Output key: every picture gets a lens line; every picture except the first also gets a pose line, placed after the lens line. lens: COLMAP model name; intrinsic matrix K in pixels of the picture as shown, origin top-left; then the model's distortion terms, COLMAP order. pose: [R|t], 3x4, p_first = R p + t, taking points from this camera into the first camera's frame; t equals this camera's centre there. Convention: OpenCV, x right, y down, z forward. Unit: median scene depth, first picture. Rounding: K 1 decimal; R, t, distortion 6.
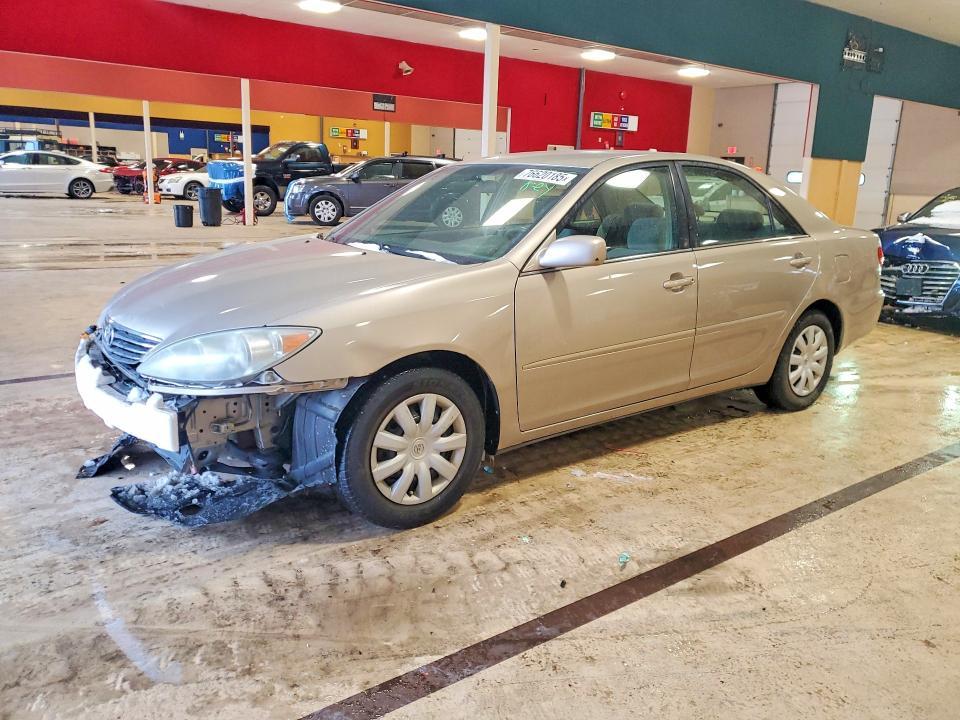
lens RADIAL K [[741.9, 0, 485.8], [0, 741.9, 356.6], [0, 0, 1]] dist [0.004254, 0.001924]
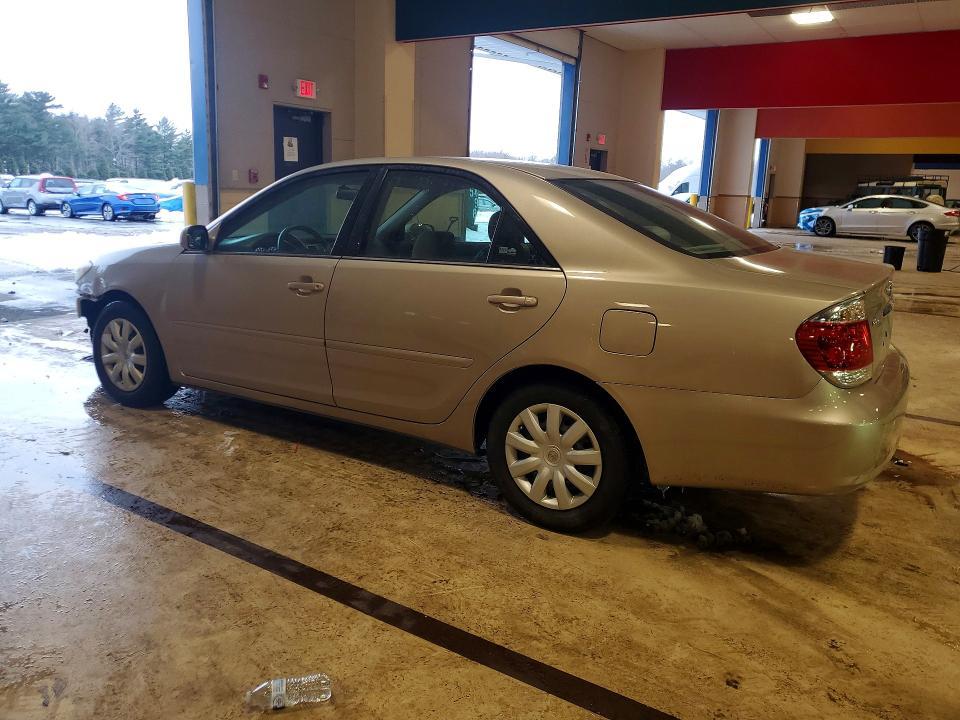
lens RADIAL K [[741.9, 0, 485.8], [0, 741.9, 356.6], [0, 0, 1]] dist [0.004254, 0.001924]
pose [[0.349320, 0.179280, -0.919692, 1.283094], [-0.238232, 0.966264, 0.097873, -0.165319], [0.906213, 0.184911, 0.380246, 0.871345]]
